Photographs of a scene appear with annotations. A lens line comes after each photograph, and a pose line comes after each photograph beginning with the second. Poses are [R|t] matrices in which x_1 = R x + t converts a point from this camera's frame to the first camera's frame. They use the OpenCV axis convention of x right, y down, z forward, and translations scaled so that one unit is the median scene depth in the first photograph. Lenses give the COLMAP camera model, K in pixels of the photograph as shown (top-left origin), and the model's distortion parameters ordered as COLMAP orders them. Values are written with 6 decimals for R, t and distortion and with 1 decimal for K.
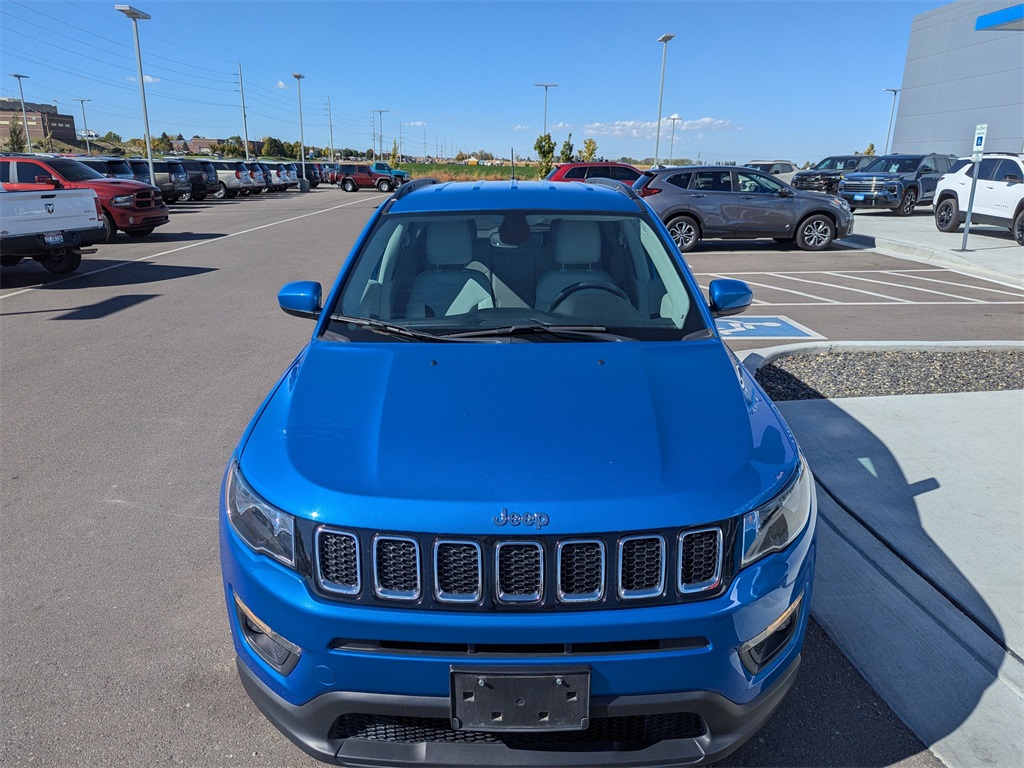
lens RADIAL K [[725.6, 0, 505.9], [0, 725.6, 376.9], [0, 0, 1]] dist [0.043769, -0.033345]
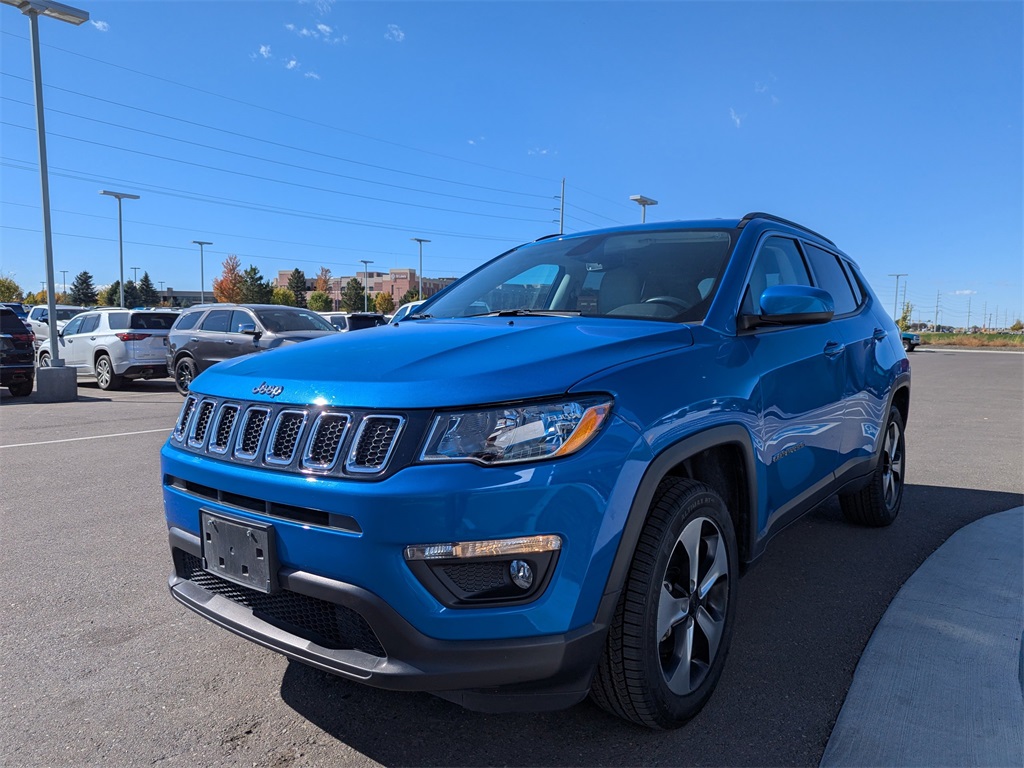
lens RADIAL K [[725.6, 0, 515.2], [0, 725.6, 385.1], [0, 0, 1]] dist [0.043769, -0.033345]
pose [[0.787921, 0.043163, -0.614262, 0.440016], [-0.174638, 0.972246, -0.155692, 0.126748], [0.590493, 0.229947, 0.773590, 0.143091]]
